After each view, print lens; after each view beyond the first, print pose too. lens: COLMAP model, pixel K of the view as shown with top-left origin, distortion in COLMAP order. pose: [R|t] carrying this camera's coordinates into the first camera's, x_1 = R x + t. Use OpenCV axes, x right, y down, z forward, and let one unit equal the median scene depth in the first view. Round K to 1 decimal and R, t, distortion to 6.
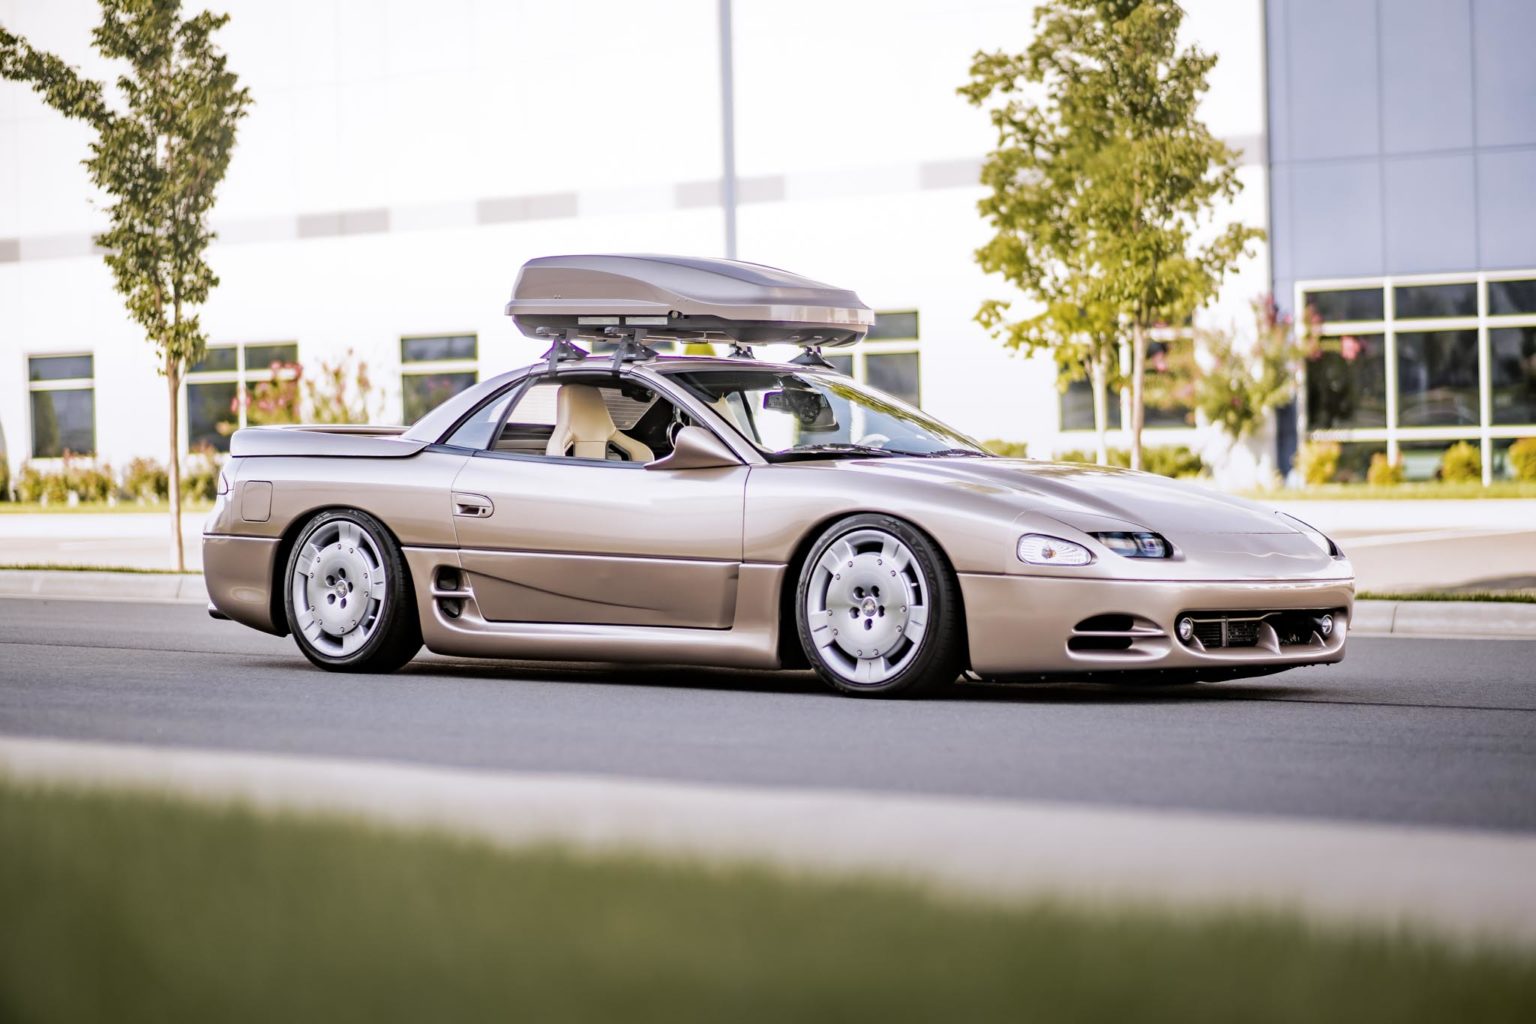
lens RADIAL K [[3736.3, 0, 768.0], [0, 3736.3, 512.0], [0, 0, 1]] dist [-0.067011, 0.023384]
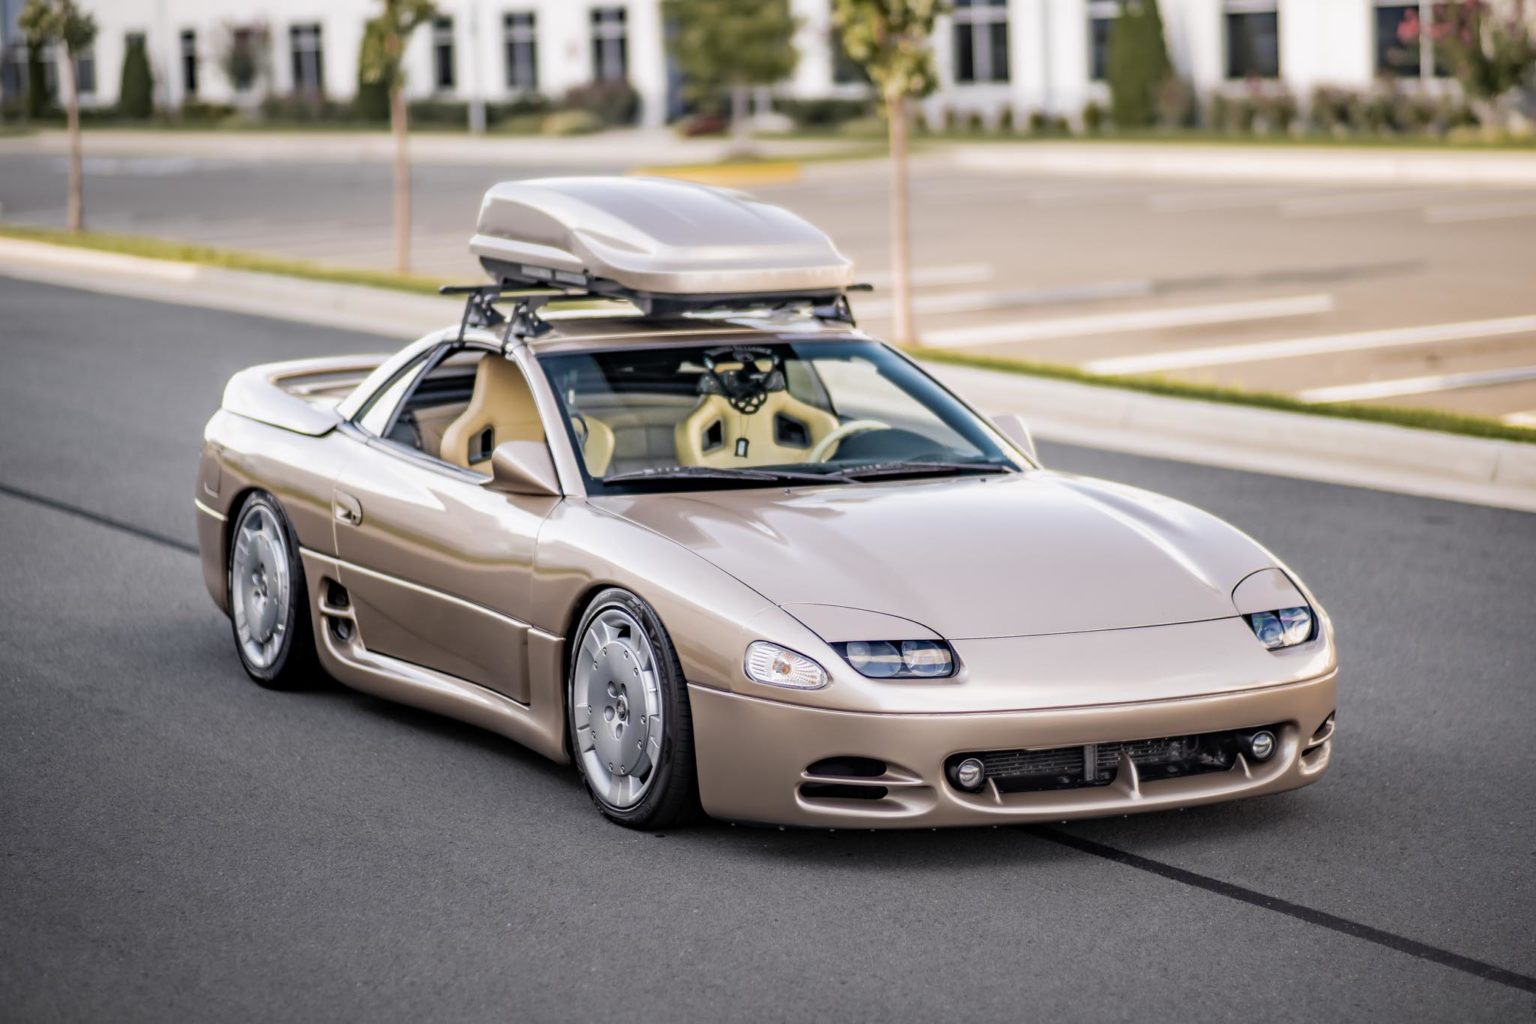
lens RADIAL K [[3876.3, 0, 768.0], [0, 3876.3, 512.0], [0, 0, 1]] dist [0.020001, -0.049137]
pose [[0.933947, 0.034092, -0.355781, 0.328324], [0.005508, 0.993949, 0.109701, -0.099487], [0.357368, -0.104415, 0.928109, 0.259488]]
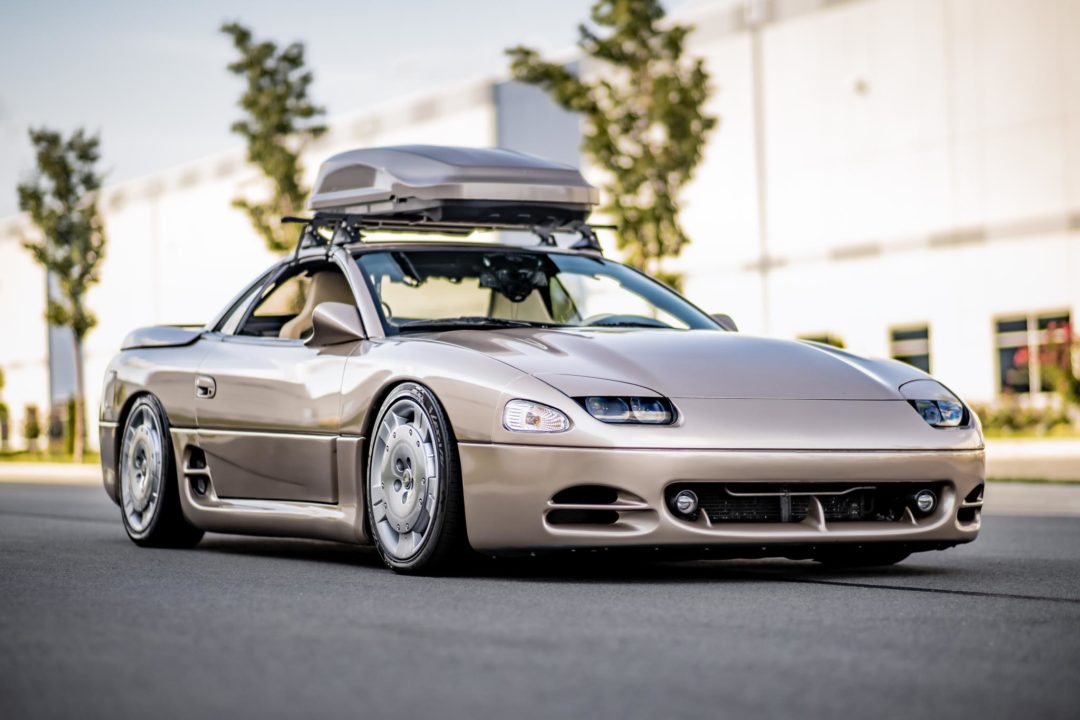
lens RADIAL K [[2669.3, 0, 540.0], [0, 2669.3, 360.0], [0, 0, 1]] dist [0.040023, 0.864847]
pose [[0.928435, -0.017002, -0.371106, 0.303416], [0.004711, 0.999411, -0.034000, 0.017610], [0.371465, 0.029818, 0.927968, 0.361197]]
